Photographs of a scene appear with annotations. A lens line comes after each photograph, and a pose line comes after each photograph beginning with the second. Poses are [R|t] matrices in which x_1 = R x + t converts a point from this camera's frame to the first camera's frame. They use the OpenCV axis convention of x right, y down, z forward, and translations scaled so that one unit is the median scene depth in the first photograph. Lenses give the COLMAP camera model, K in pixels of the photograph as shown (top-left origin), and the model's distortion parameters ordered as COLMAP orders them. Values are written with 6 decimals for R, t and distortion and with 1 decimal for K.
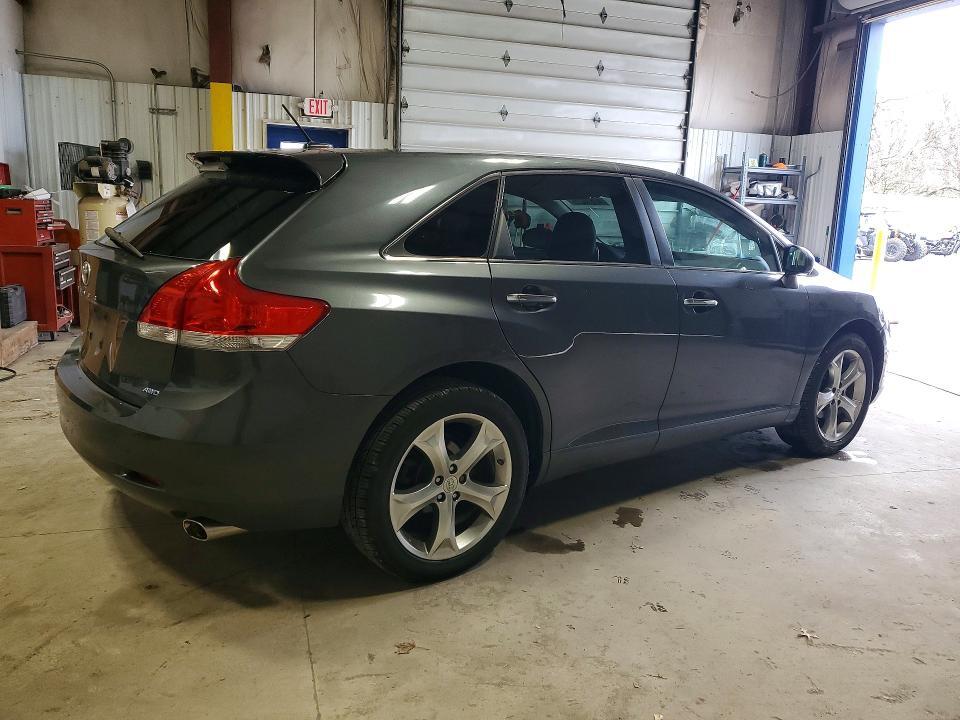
lens RADIAL K [[743.5, 0, 473.3], [0, 743.5, 357.4], [0, 0, 1]] dist [0.001411, 0.001809]
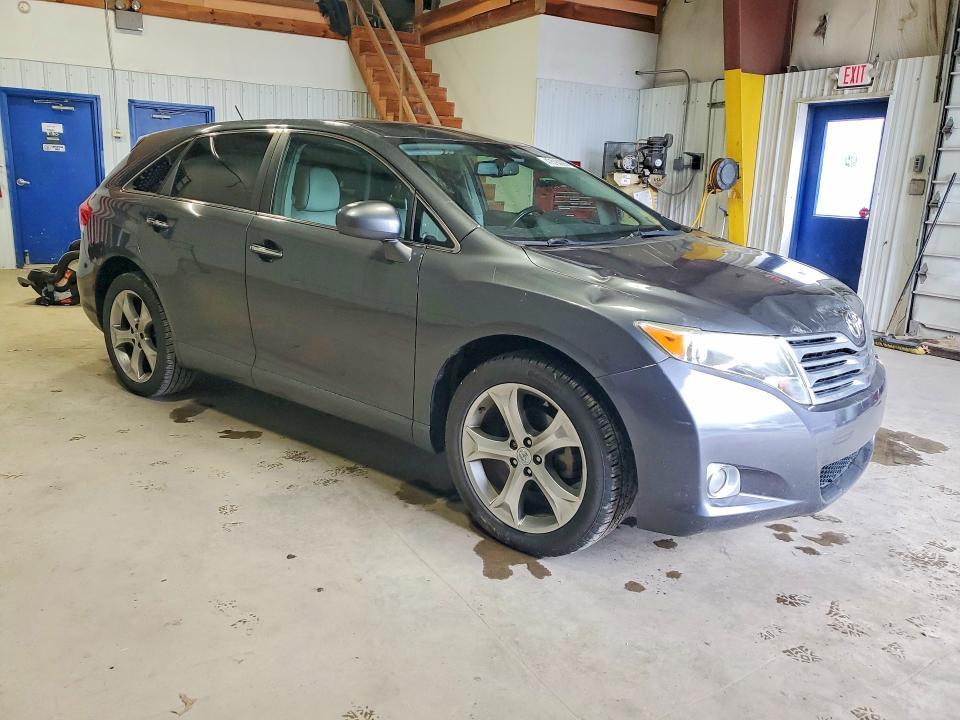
lens RADIAL K [[743.5, 0, 473.3], [0, 743.5, 357.4], [0, 0, 1]] dist [0.001411, 0.001809]
pose [[0.239260, 0.196764, -0.950810, 0.839421], [-0.212809, 0.966068, 0.146371, -0.088021], [0.947347, 0.167320, 0.273014, 0.624065]]
